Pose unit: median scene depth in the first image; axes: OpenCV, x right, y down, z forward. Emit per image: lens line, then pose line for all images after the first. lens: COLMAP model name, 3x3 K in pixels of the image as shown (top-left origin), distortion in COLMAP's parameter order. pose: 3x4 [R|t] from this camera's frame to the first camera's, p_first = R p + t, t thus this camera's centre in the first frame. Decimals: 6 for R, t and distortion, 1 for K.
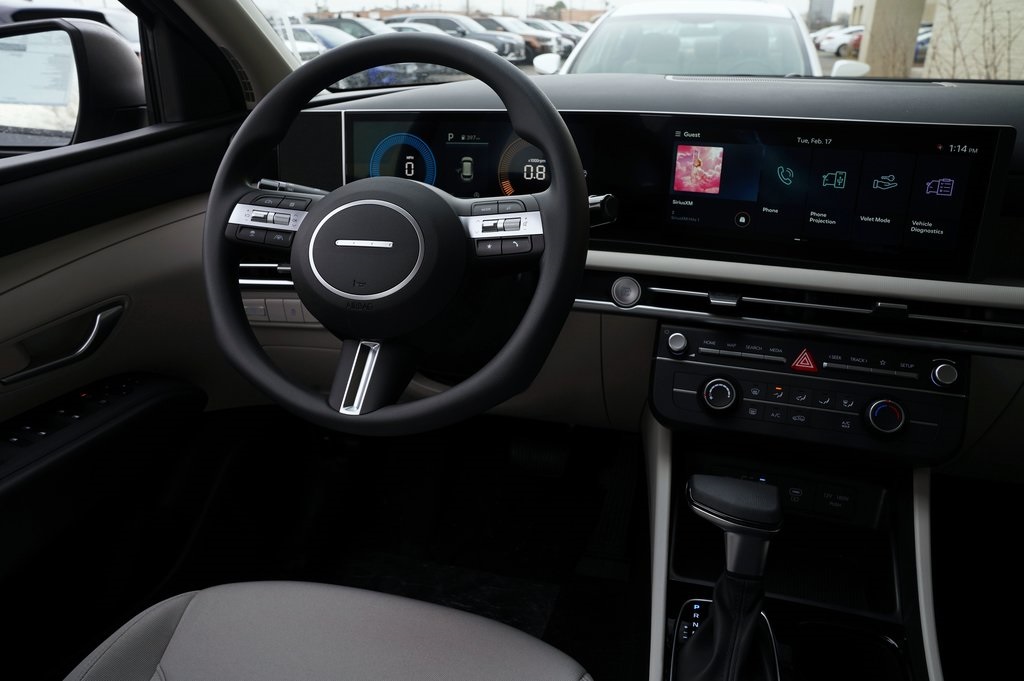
lens RADIAL K [[711.8, 0, 507.2], [0, 711.8, 340.8], [0, 0, 1]] dist [-0.116465, 0.056064]
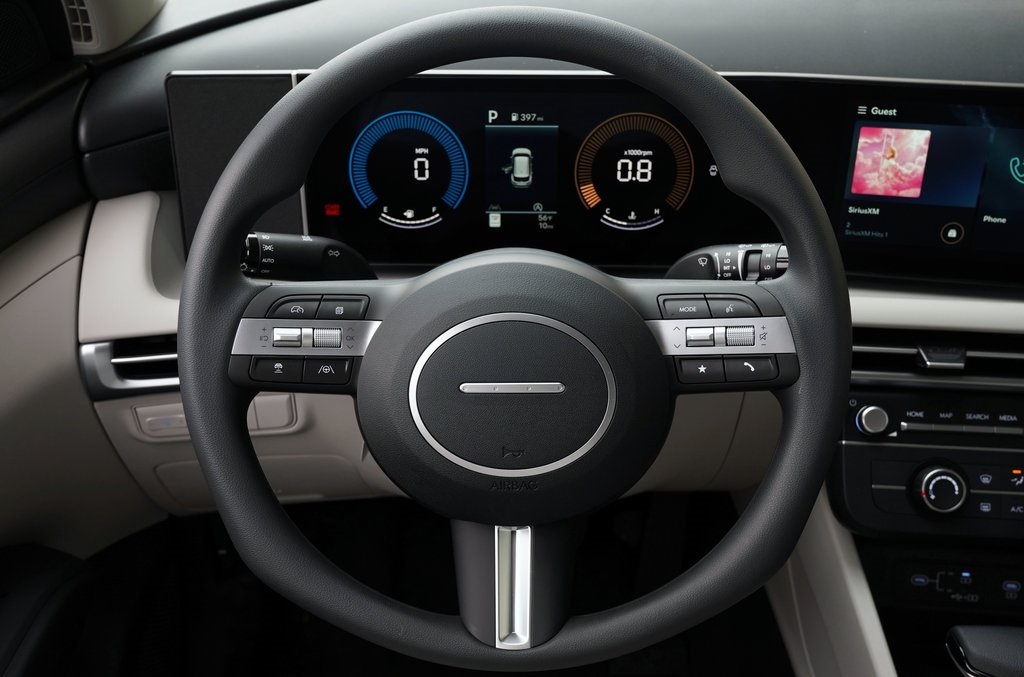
lens RADIAL K [[1072.2, 0, 525.3], [0, 1072.2, 365.8], [0, 0, 1]] dist [0.001208, 0.000000]
pose [[0.959166, -0.127301, 0.252576, -0.367947], [0.085672, 0.981800, 0.169495, -0.270893], [-0.269556, -0.140935, 0.952616, 0.089679]]
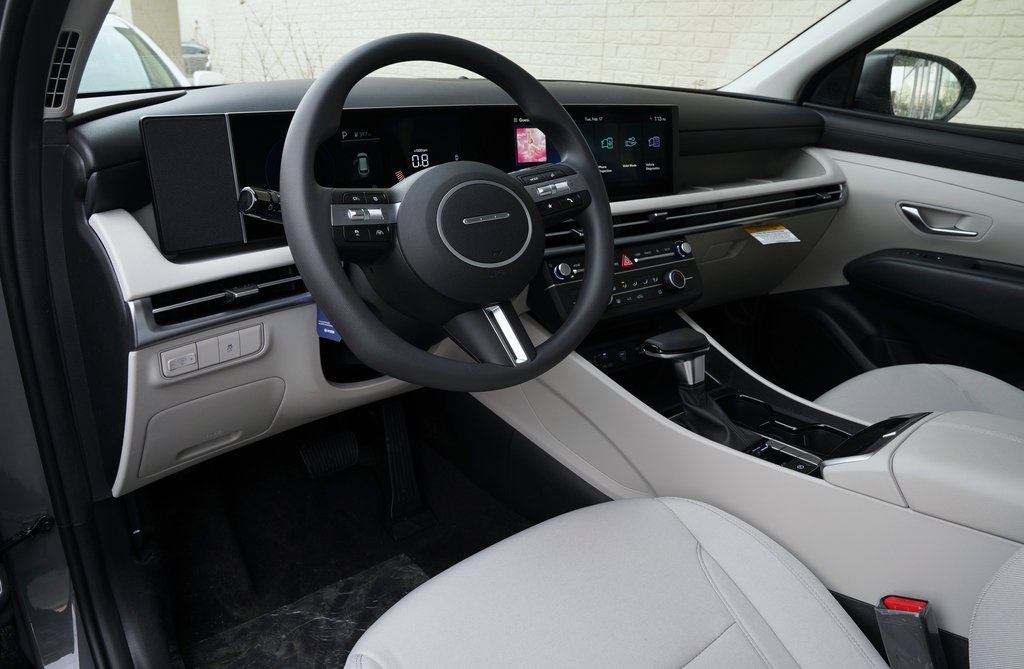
lens RADIAL K [[715.0, 0, 514.5], [0, 715.0, 330.5], [0, 0, 1]] dist [-0.107320, 0.011746]
pose [[0.562414, -0.261881, 0.784288, -0.961723], [0.288199, 0.951125, 0.110922, -0.069590], [-0.775004, 0.163647, 0.610400, 0.261602]]
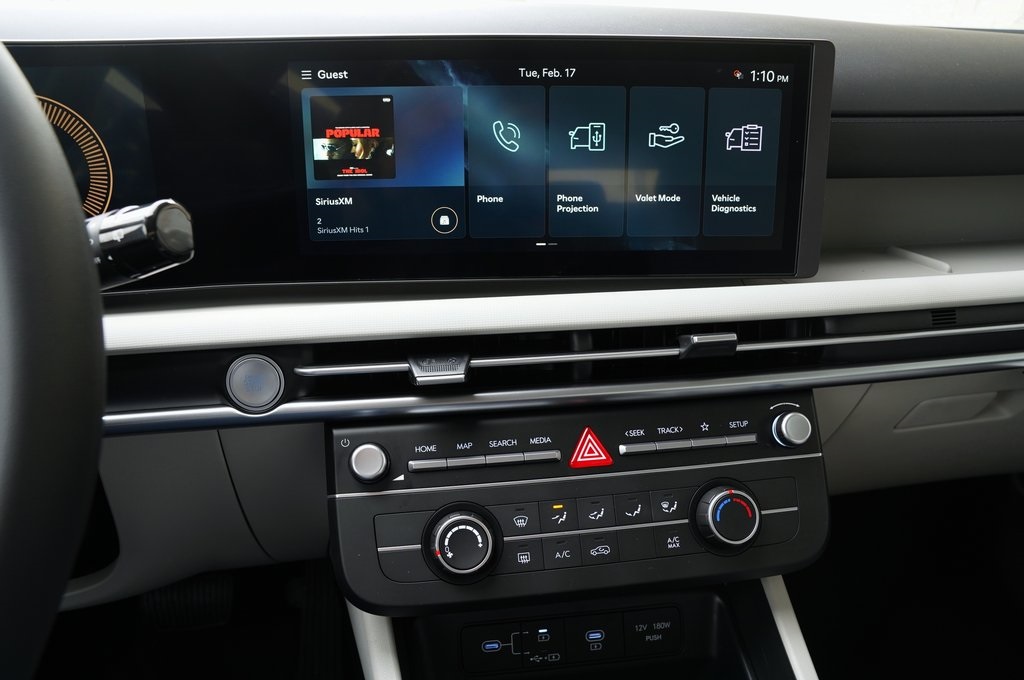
lens RADIAL K [[711.8, 0, 512.7], [0, 711.8, 338.7], [0, 0, 1]] dist [-0.116465, 0.056064]
pose [[0.879359, -0.169099, 0.445121, 0.118271], [0.166808, 0.984978, 0.044650, -0.099331], [-0.445984, 0.034986, 0.894357, 0.487197]]
